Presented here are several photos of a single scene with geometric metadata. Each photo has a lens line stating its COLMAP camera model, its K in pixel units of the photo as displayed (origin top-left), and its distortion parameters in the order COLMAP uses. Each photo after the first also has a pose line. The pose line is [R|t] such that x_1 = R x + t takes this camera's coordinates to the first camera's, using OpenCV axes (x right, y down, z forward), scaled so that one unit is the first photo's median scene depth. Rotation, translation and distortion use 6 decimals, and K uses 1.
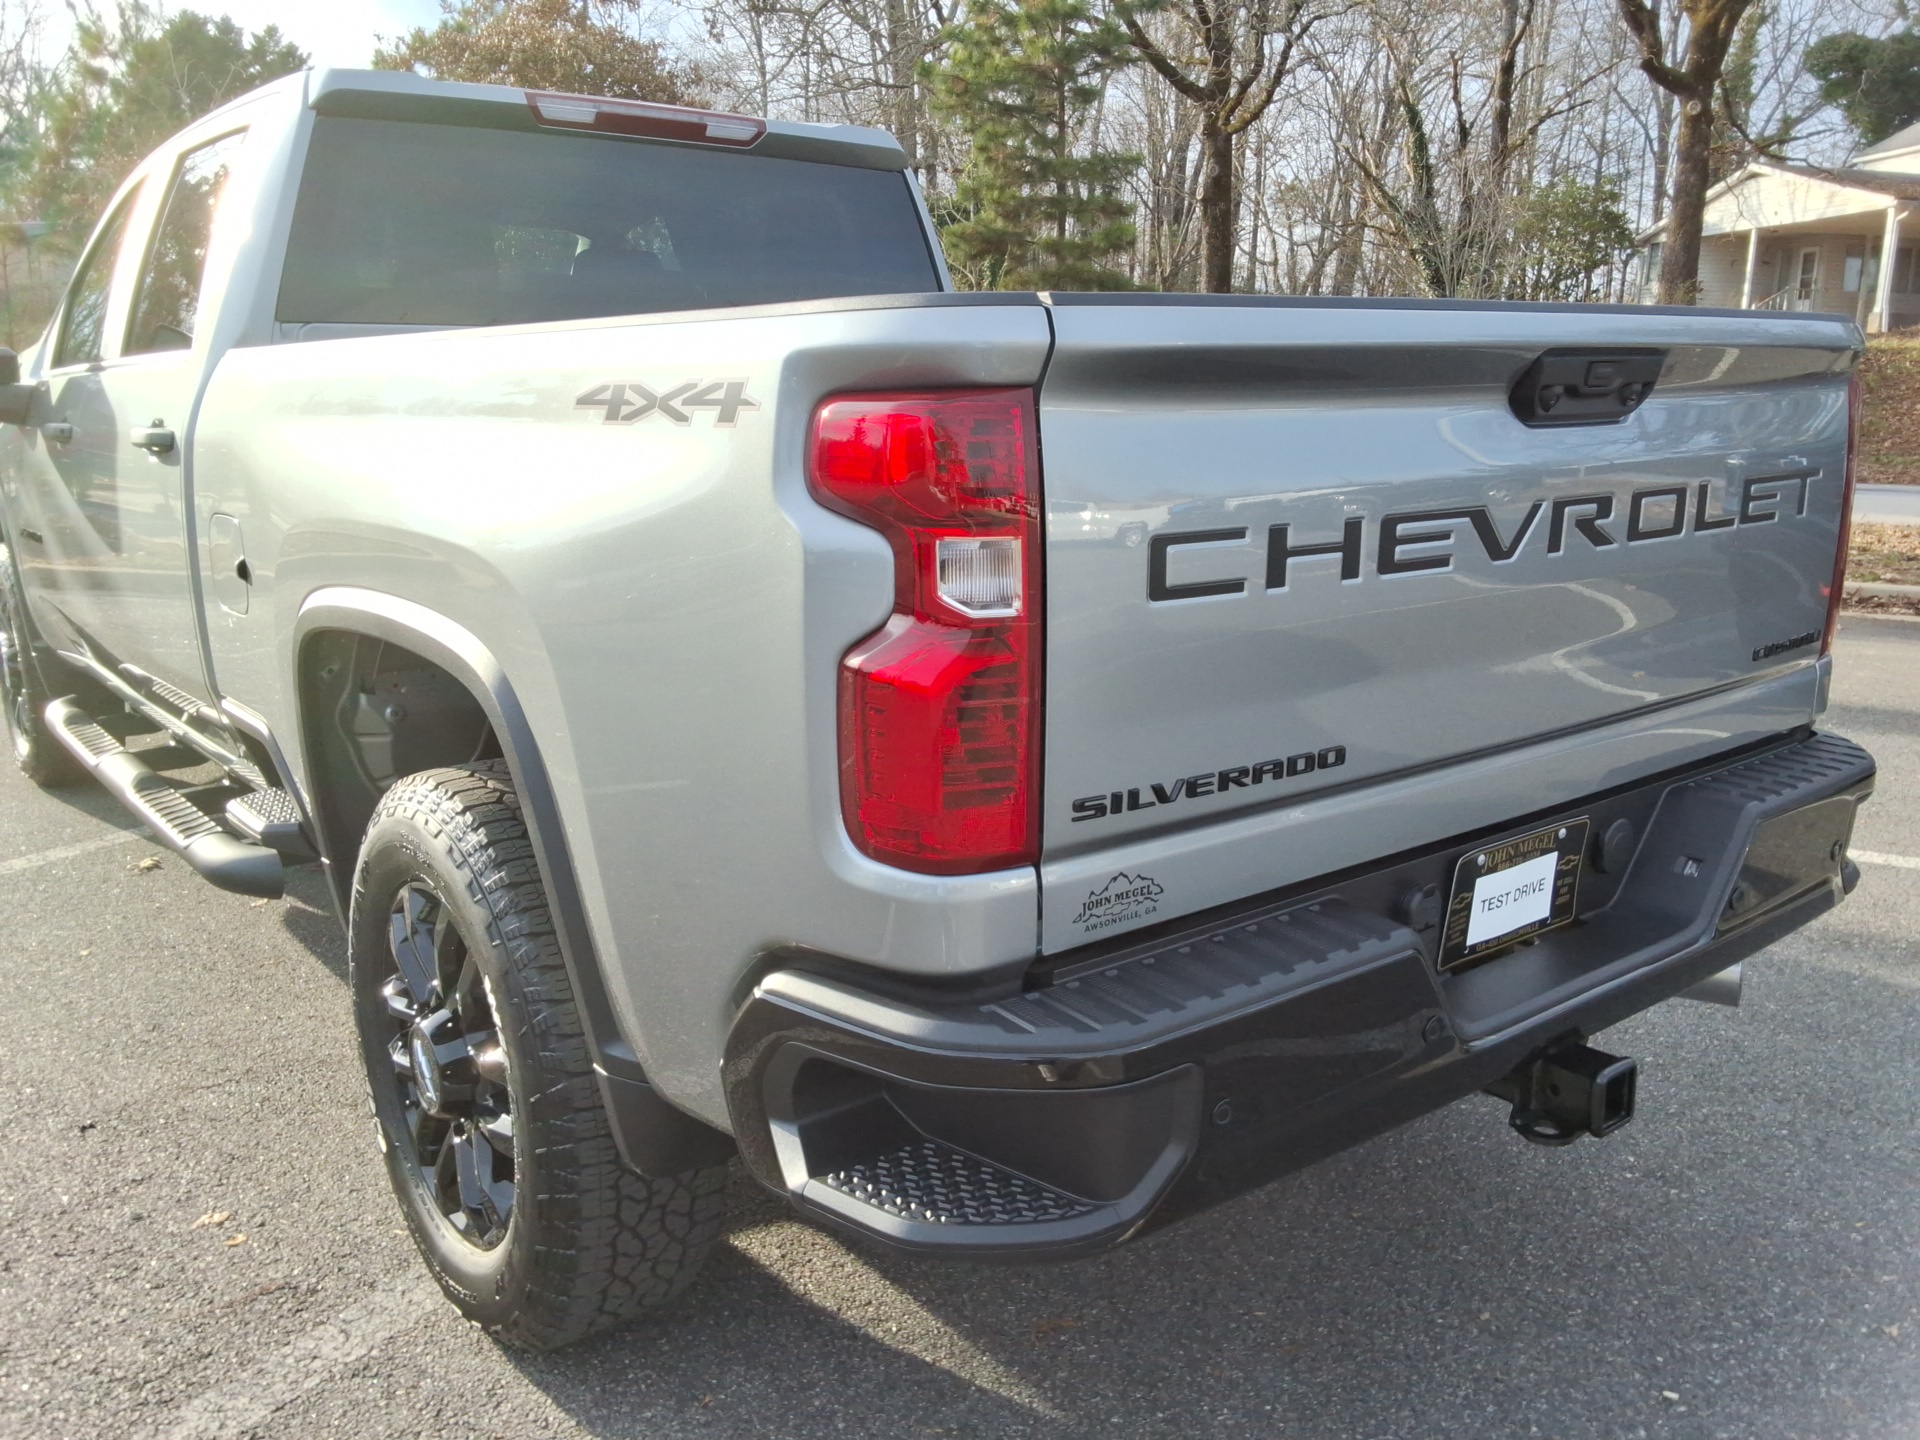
lens RADIAL K [[1544.8, 0, 969.8], [0, 1544.8, 708.9], [0, 0, 1]] dist [0.119304, -0.185328]
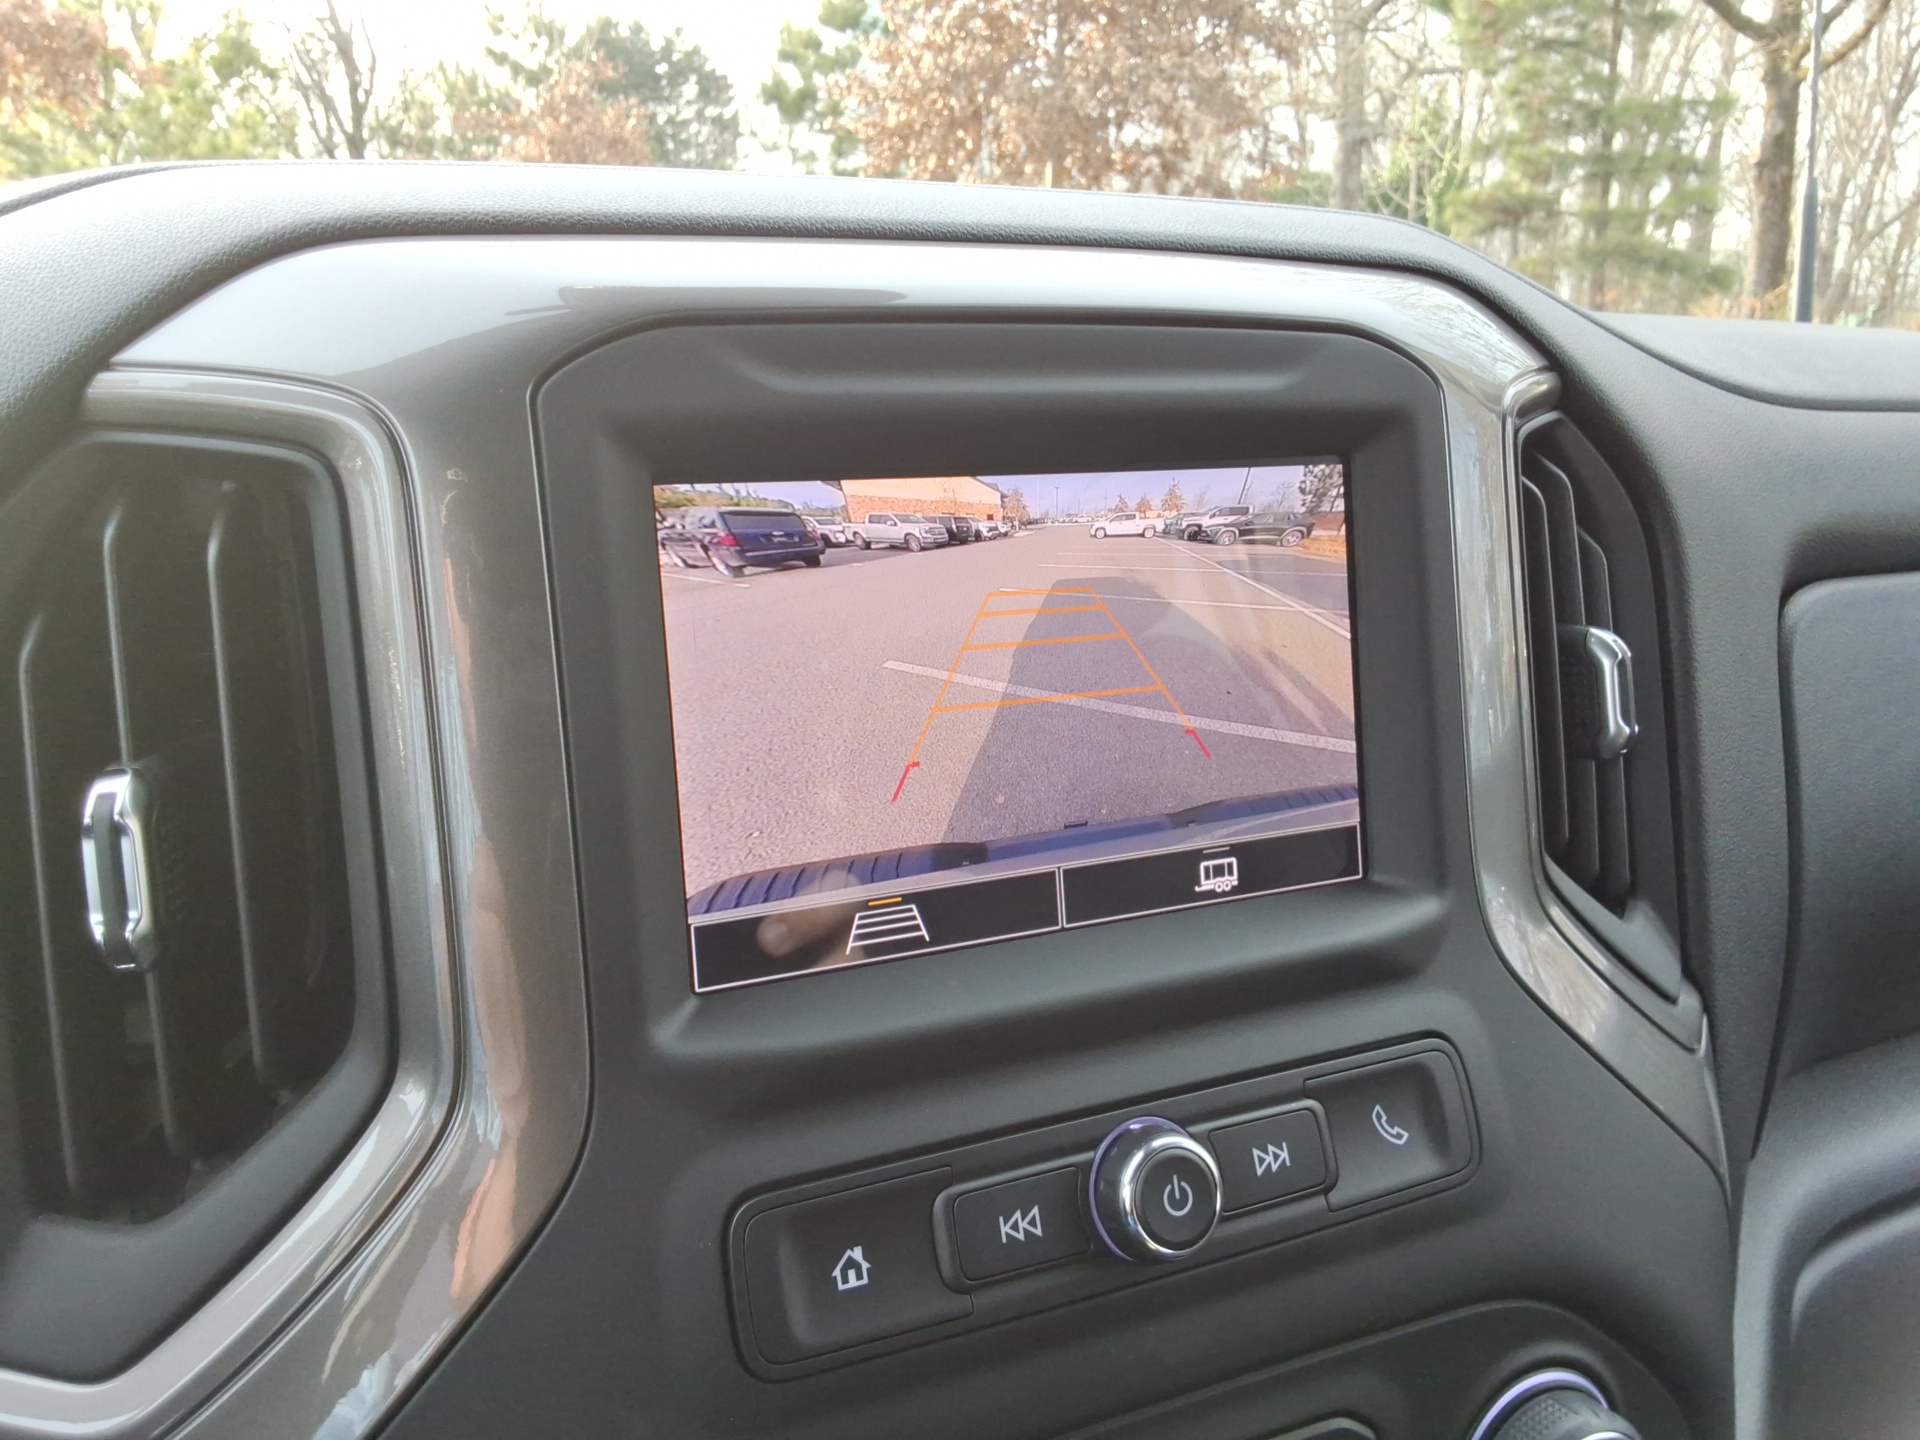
lens RADIAL K [[1544.8, 0, 969.8], [0, 1544.8, 708.9], [0, 0, 1]] dist [0.119304, -0.185328]
pose [[0.974882, 0.054145, -0.216039, -0.071357], [-0.053980, 0.998520, 0.006672, -0.042468], [0.216081, 0.005157, 0.976362, 0.180684]]
